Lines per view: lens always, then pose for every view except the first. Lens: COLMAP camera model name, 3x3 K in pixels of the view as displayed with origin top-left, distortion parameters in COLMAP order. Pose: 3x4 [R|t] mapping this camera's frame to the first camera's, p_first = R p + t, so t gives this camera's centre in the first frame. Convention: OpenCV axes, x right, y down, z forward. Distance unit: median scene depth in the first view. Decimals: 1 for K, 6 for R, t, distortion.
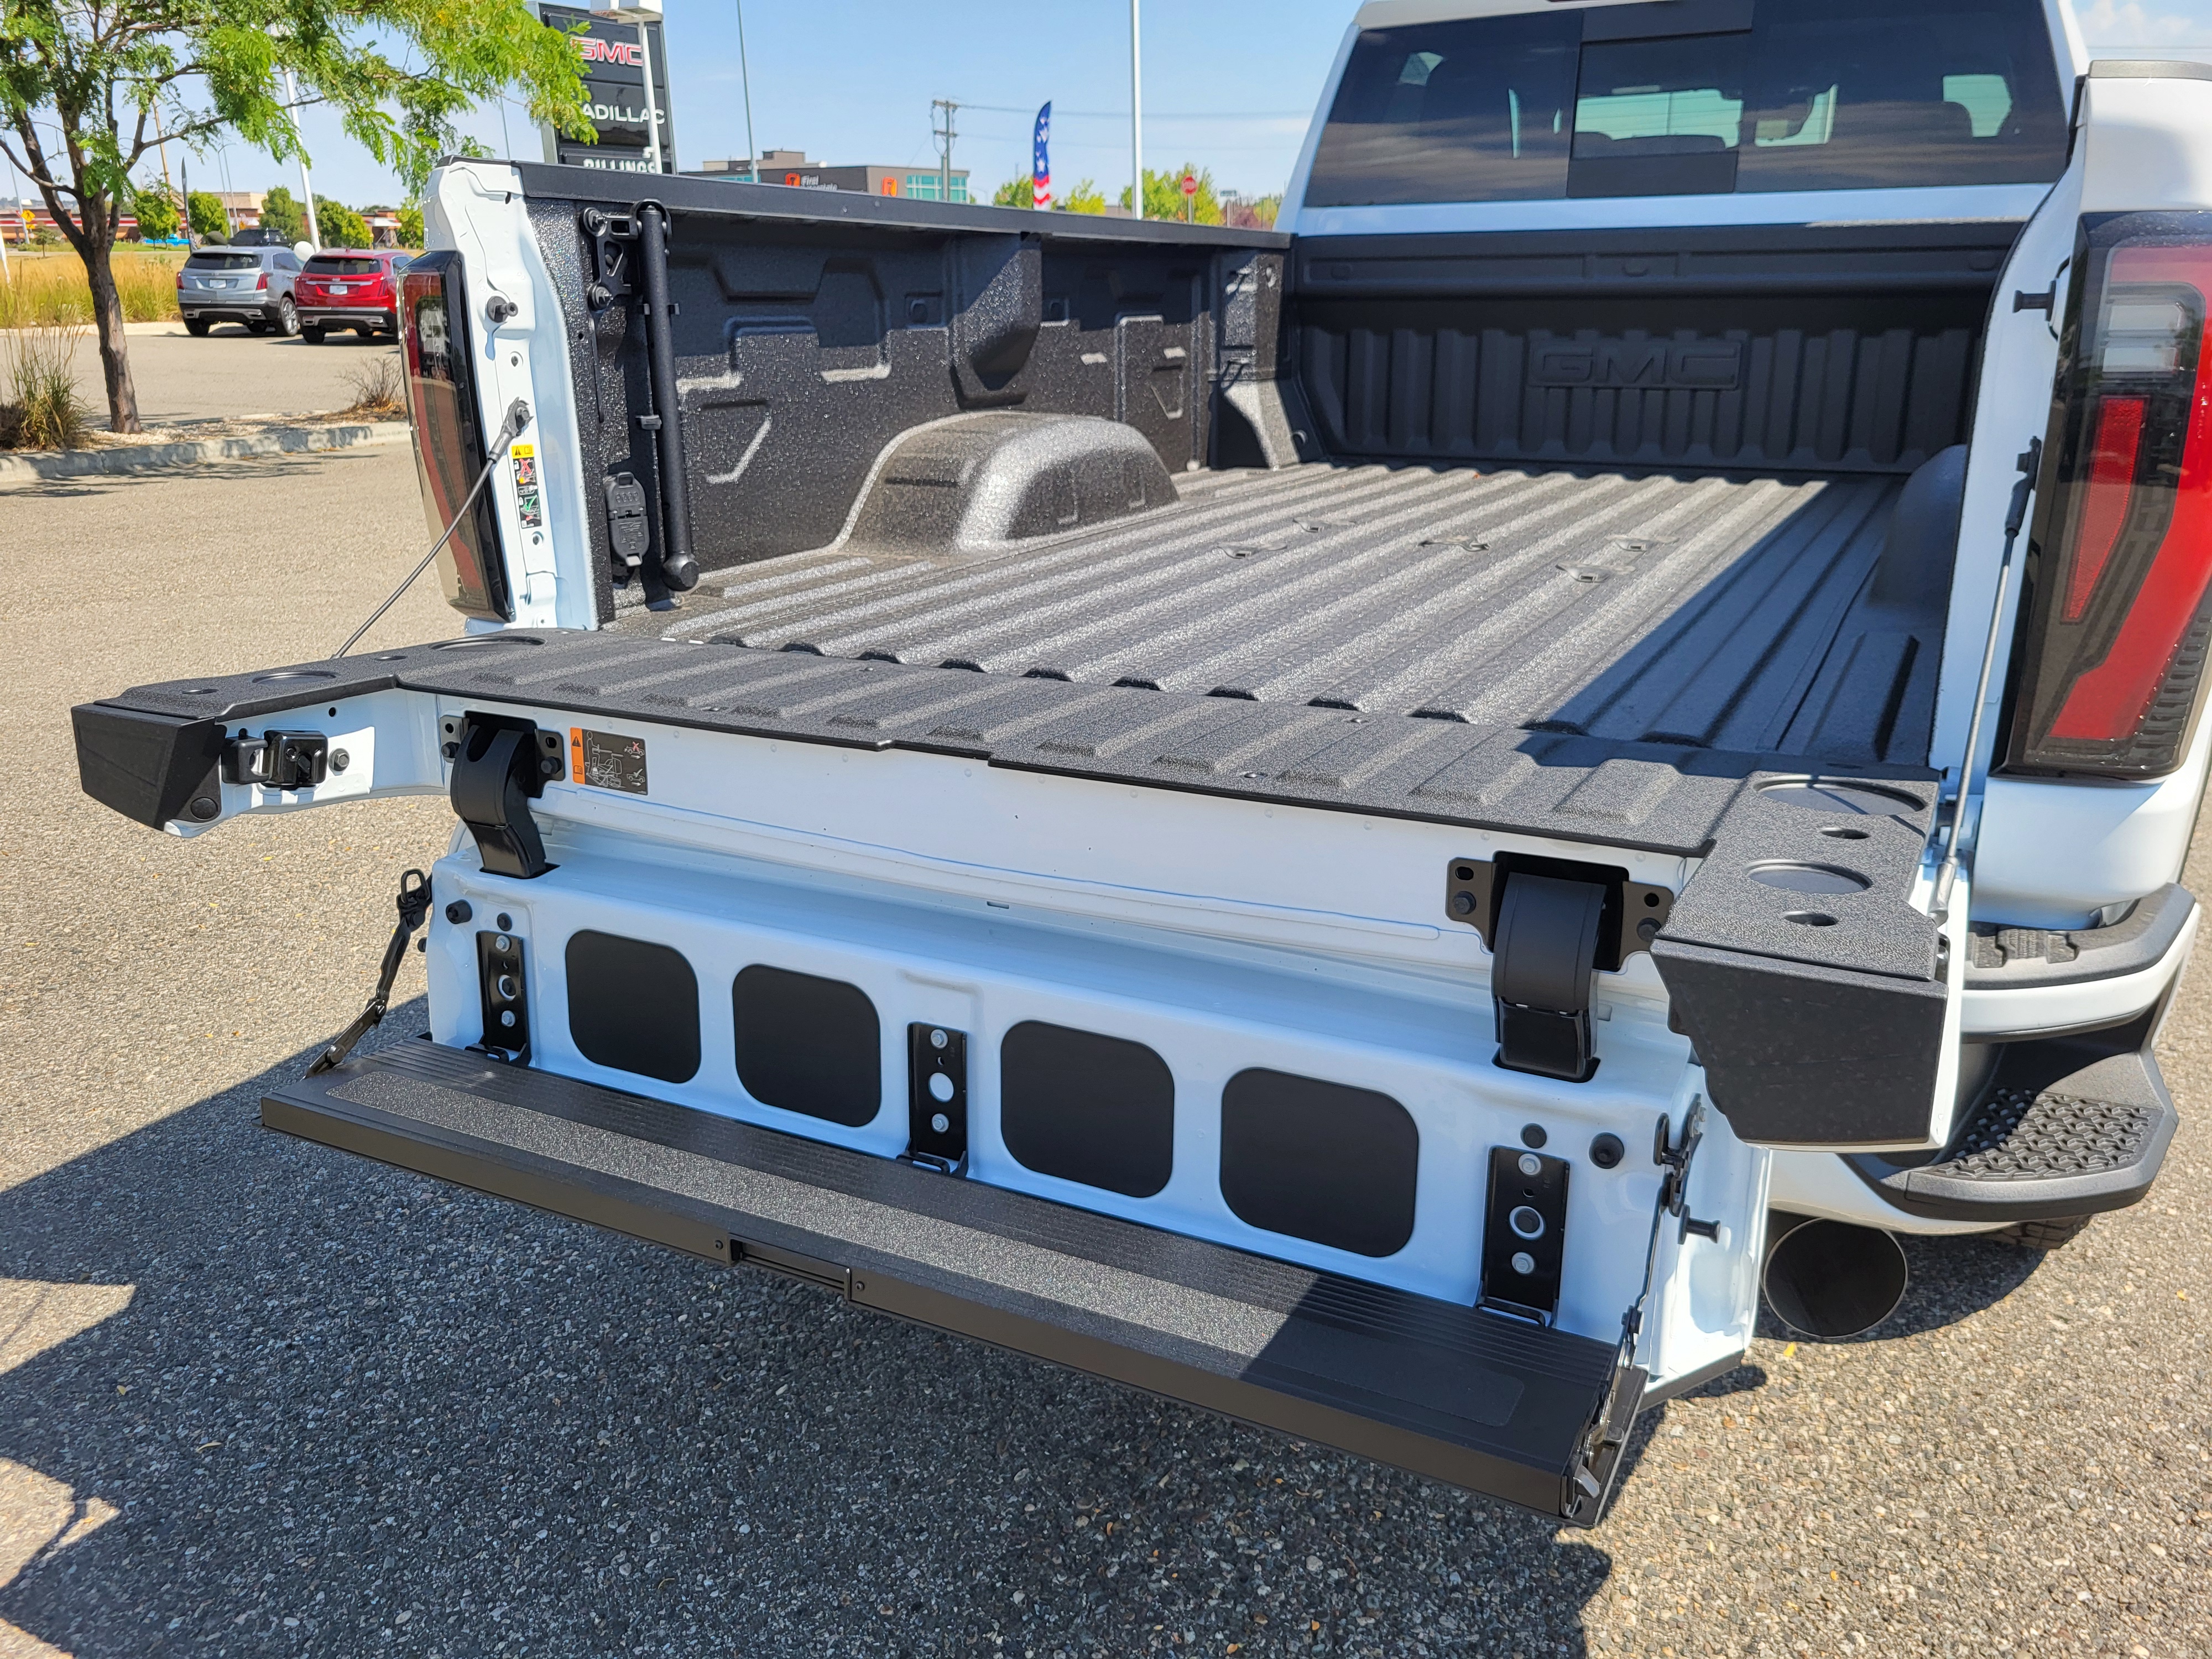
lens RADIAL K [[1704.5, 0, 1106.0], [0, 1704.5, 829.5], [0, 0, 1]] dist [0.024727, 0.004104]
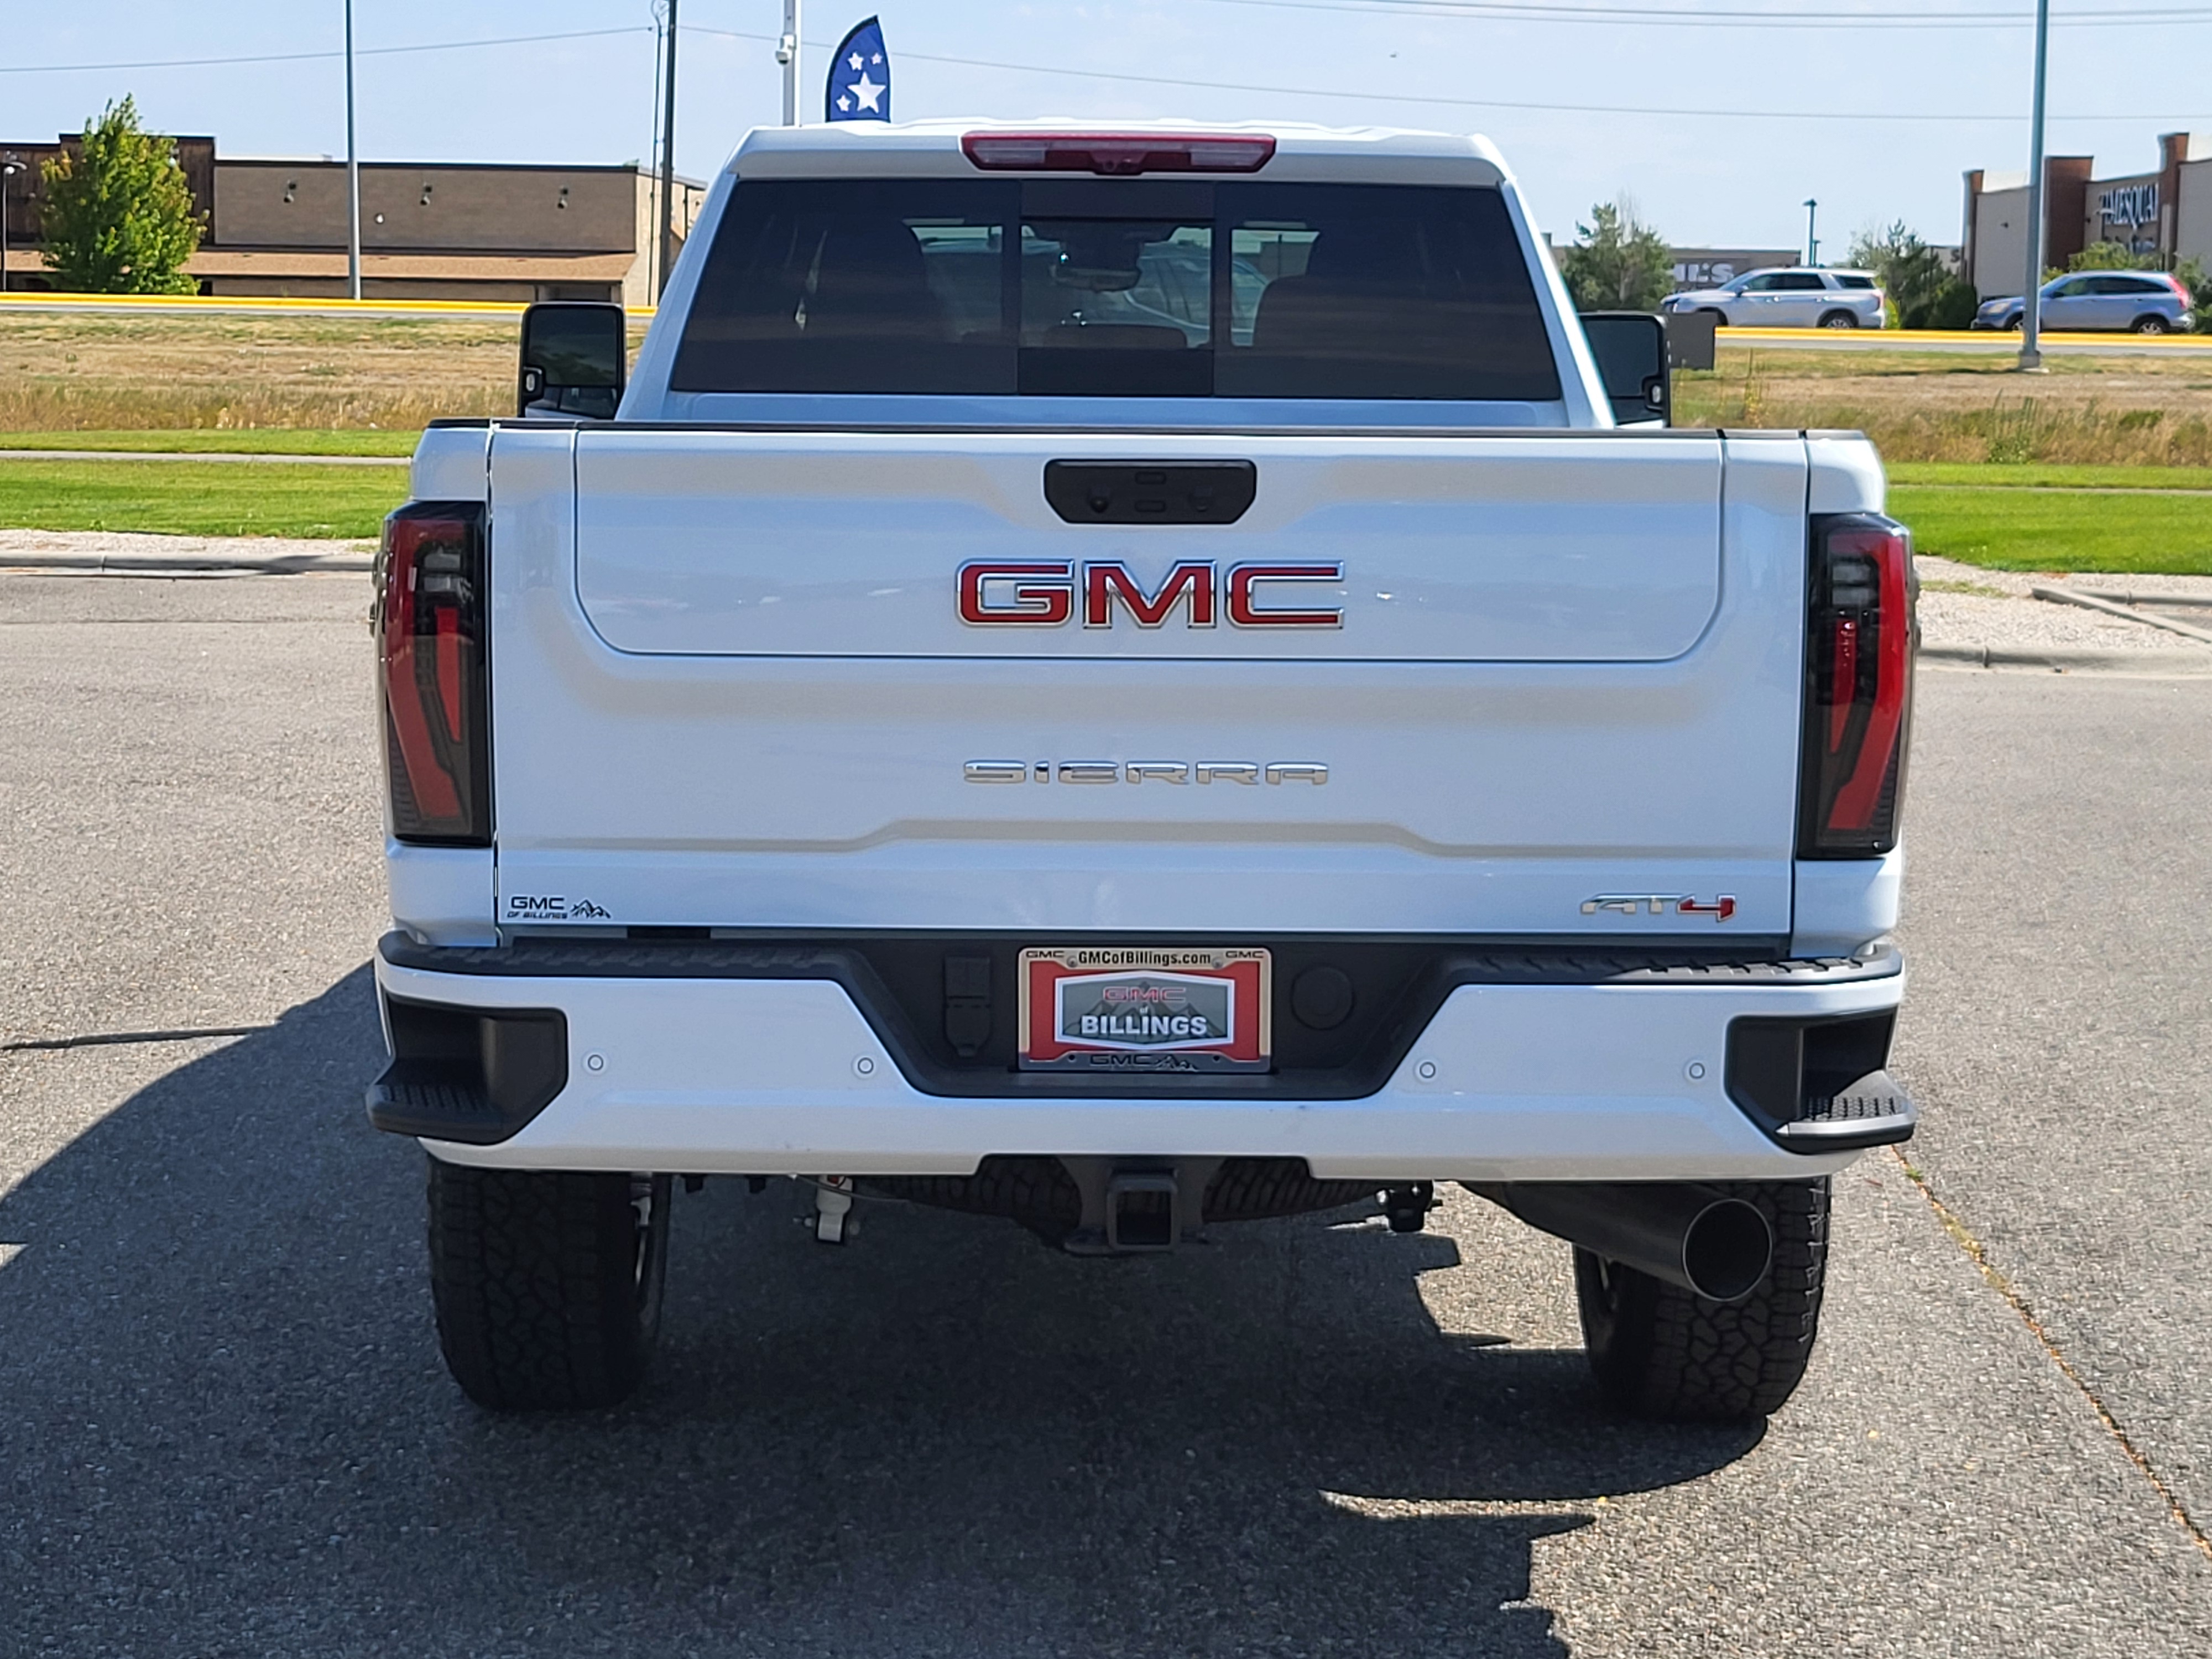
lens RADIAL K [[4258.4, 0, 1106.0], [0, 4258.4, 829.5], [0, 0, 1]] dist [0.154463, 0.153833]
pose [[0.878536, -0.032845, 0.476545, -0.088458], [0.128748, 0.976994, -0.170017, 0.024556], [-0.459998, 0.210721, 0.862554, -0.096849]]
